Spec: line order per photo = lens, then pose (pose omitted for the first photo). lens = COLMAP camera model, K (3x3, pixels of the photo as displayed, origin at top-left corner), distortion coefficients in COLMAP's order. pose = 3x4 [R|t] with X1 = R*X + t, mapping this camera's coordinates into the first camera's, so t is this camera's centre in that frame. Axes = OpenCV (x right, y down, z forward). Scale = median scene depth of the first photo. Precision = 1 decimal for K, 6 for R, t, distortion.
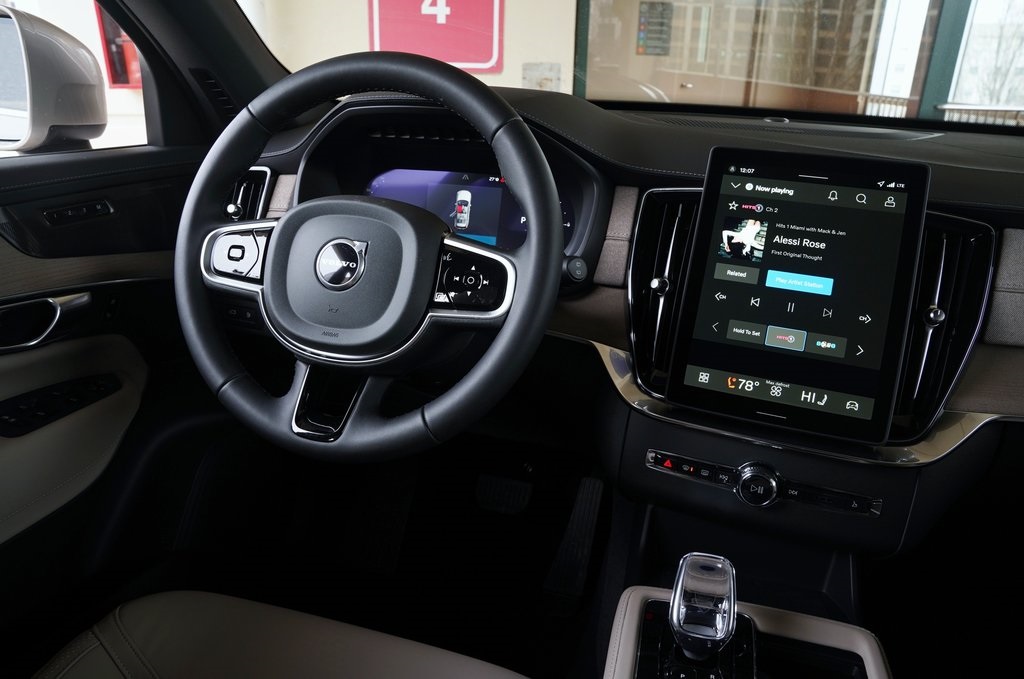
lens RADIAL K [[710.5, 0, 508.3], [0, 710.5, 339.5], [0, 0, 1]] dist [-0.127141, 0.076744]
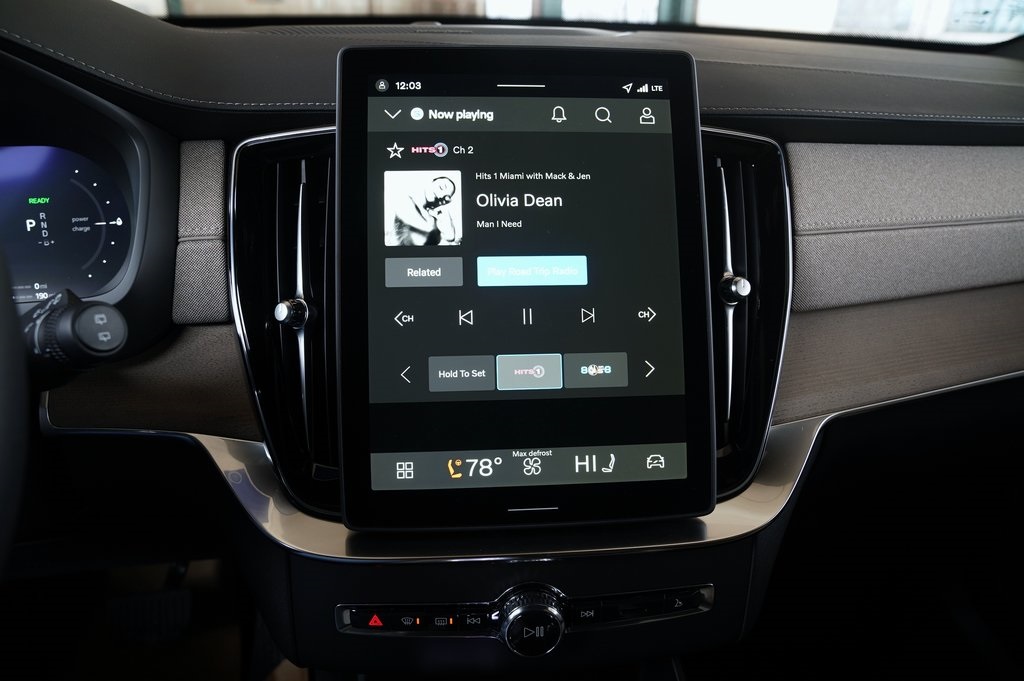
lens RADIAL K [[710.5, 0, 510.0], [0, 710.5, 345.2], [0, 0, 1]] dist [-0.127141, 0.076744]
pose [[0.879084, -0.210585, 0.427627, 0.134468], [0.182553, 0.977458, 0.106069, -0.085328], [-0.440324, -0.015179, 0.897711, 0.469276]]
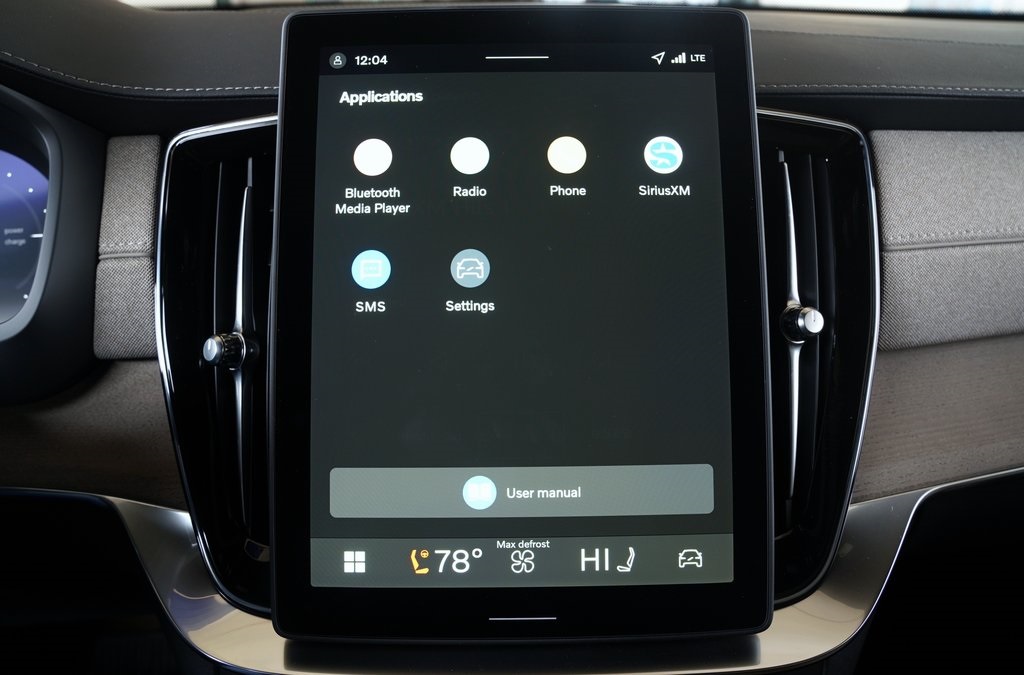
lens RADIAL K [[710.5, 0, 513.1], [0, 710.5, 335.6], [0, 0, 1]] dist [-0.127141, 0.076744]
pose [[0.912361, -0.192750, 0.361172, 0.239945], [0.179396, 0.981248, 0.070498, -0.090700], [-0.367987, 0.000473, 0.929831, 0.578591]]
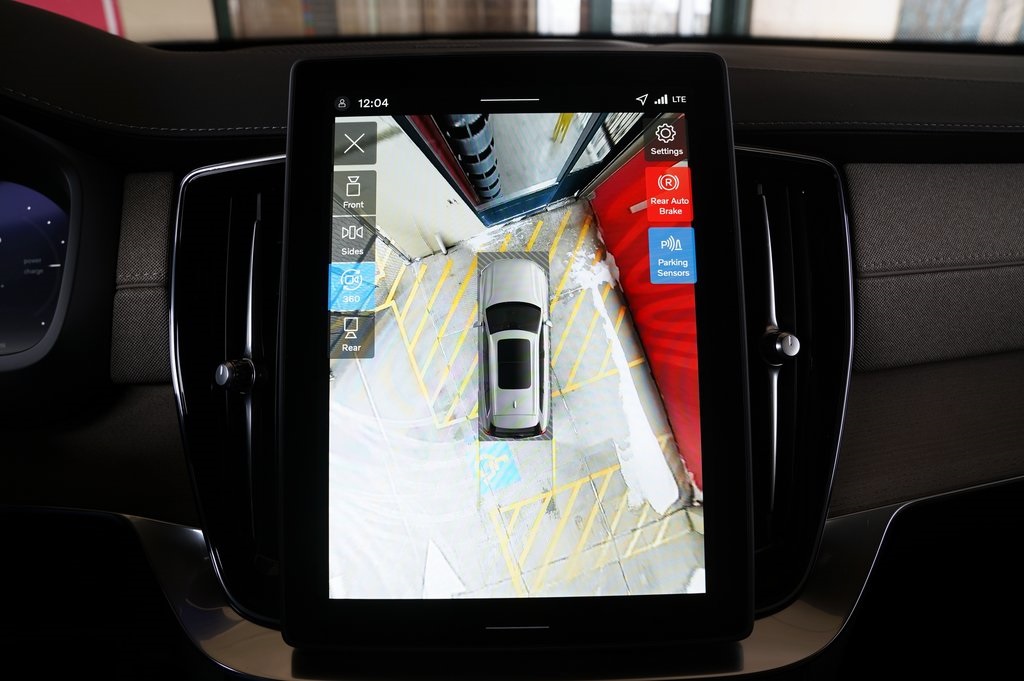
lens RADIAL K [[710.5, 0, 510.2], [0, 710.5, 338.4], [0, 0, 1]] dist [-0.127141, 0.076744]
pose [[0.911787, -0.188518, 0.364835, 0.232416], [0.184292, 0.981761, 0.046720, -0.095671], [-0.366988, 0.024637, 0.929899, 0.550693]]
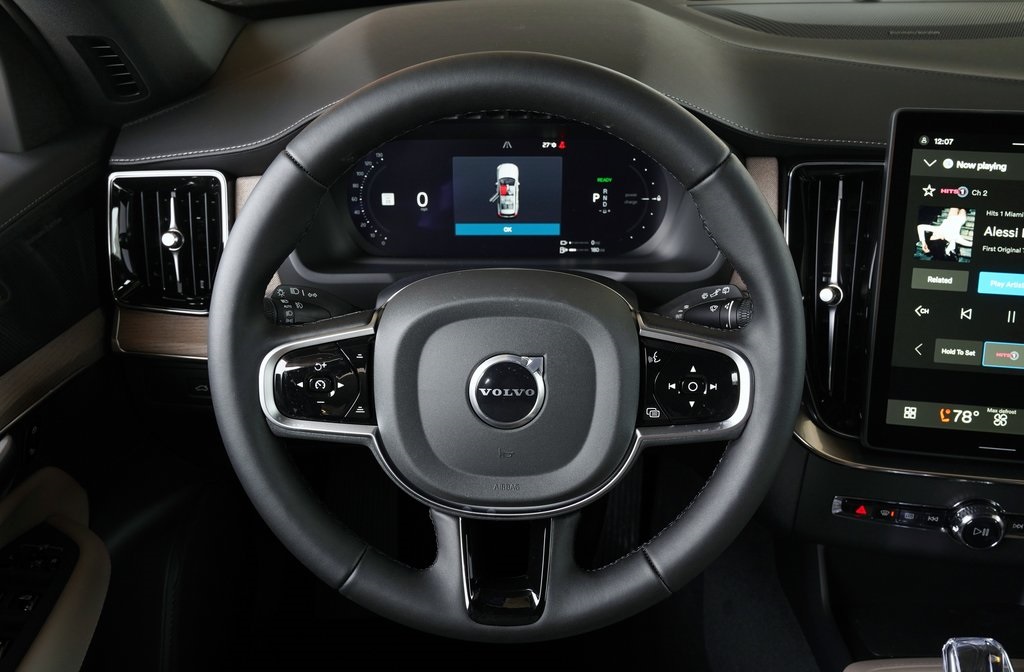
lens RADIAL K [[909.5, 0, 516.8], [0, 909.5, 336.3], [0, 0, 1]] dist [-0.009103, 0.032305]
pose [[0.958503, -0.176858, 0.223593, -0.382506], [0.126117, 0.966441, 0.223798, -0.326950], [-0.255670, -0.186313, 0.948641, 0.129215]]
